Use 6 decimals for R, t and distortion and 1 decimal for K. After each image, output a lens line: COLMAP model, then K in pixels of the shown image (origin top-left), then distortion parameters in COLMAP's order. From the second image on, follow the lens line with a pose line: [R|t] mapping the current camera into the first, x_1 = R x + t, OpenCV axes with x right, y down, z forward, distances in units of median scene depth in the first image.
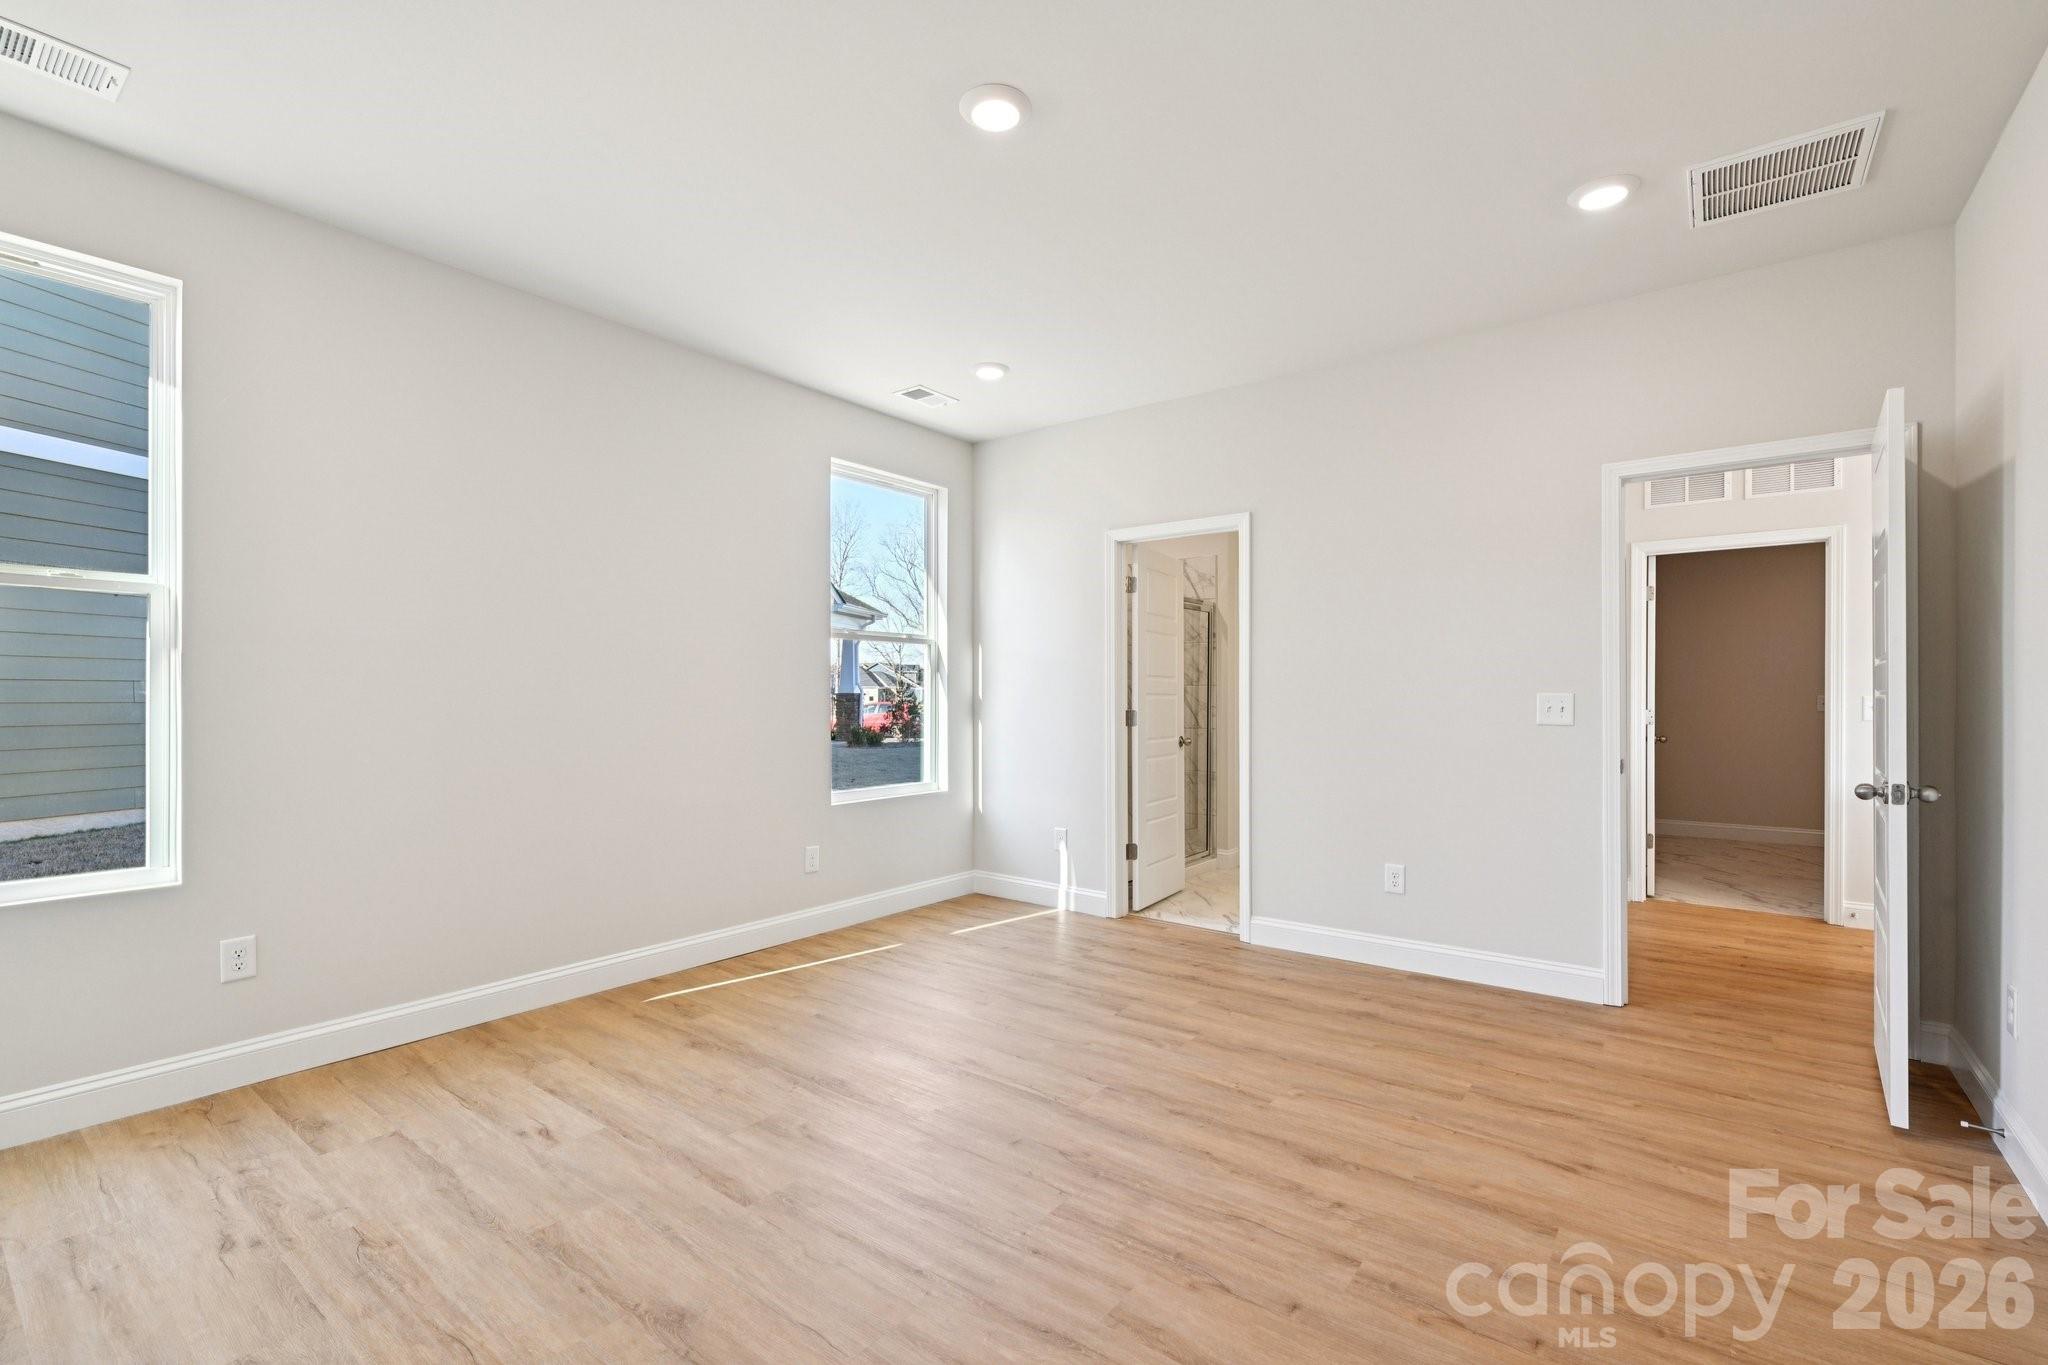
lens RADIAL K [[929.1, 0, 1024.0], [0, 929.1, 682.5], [0, 0, 1]] dist [-0.002952, -0.000122]
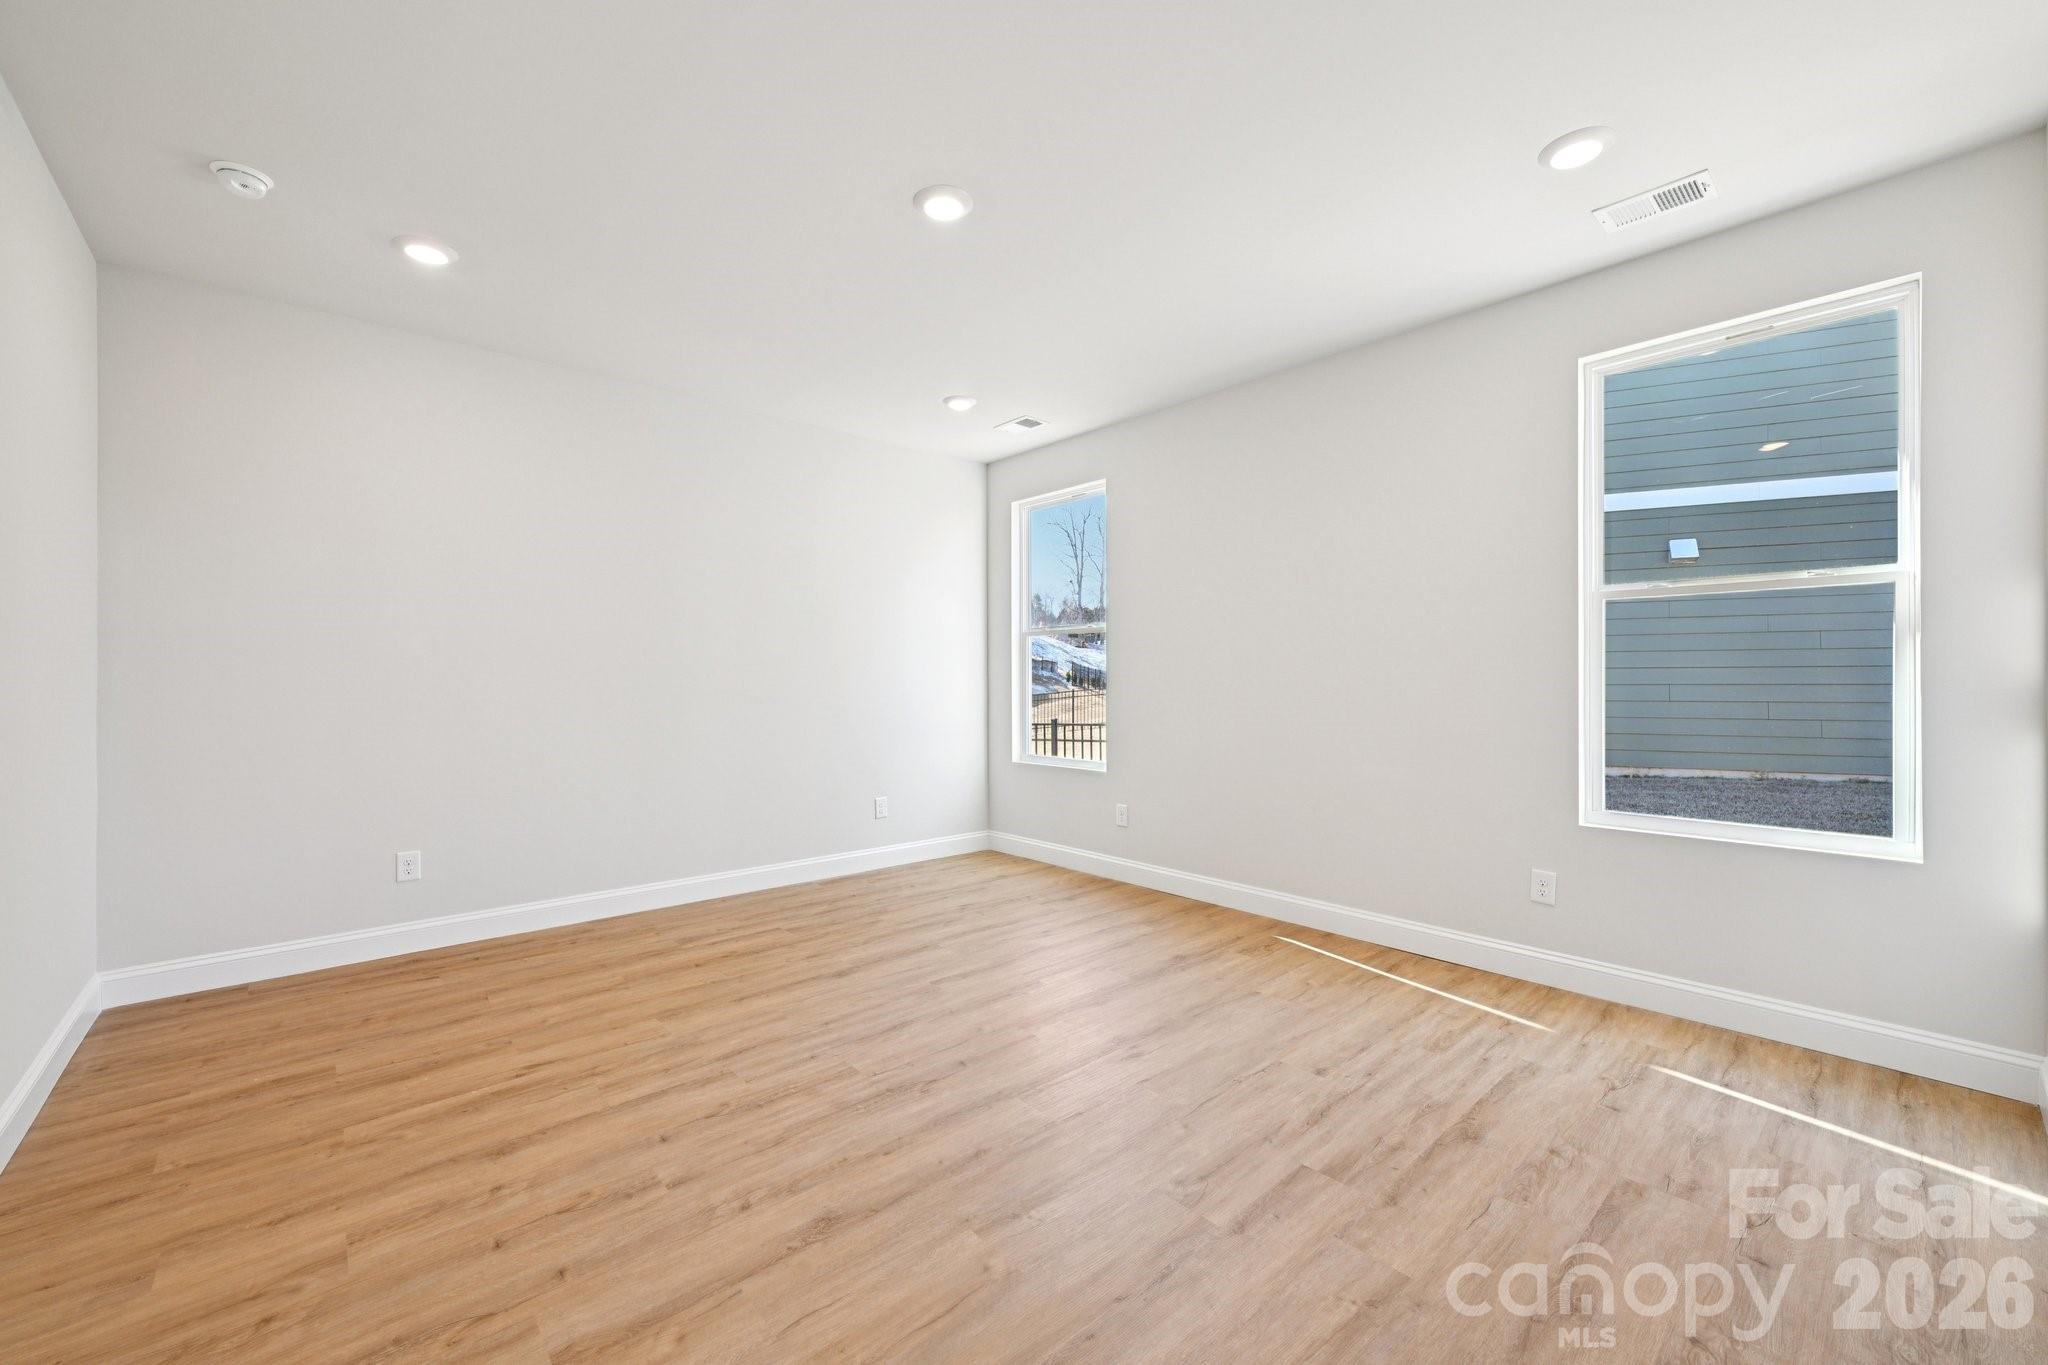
lens RADIAL K [[806.8, 0, 1024.0], [0, 806.8, 682.5], [0, 0, 1]] dist [0.000988, 0.000056]
pose [[-0.201624, 0.003164, -0.979458, 0.648342], [0.016545, 0.999863, -0.000176, 0.009146], [0.979323, -0.016241, -0.201649, 0.856549]]
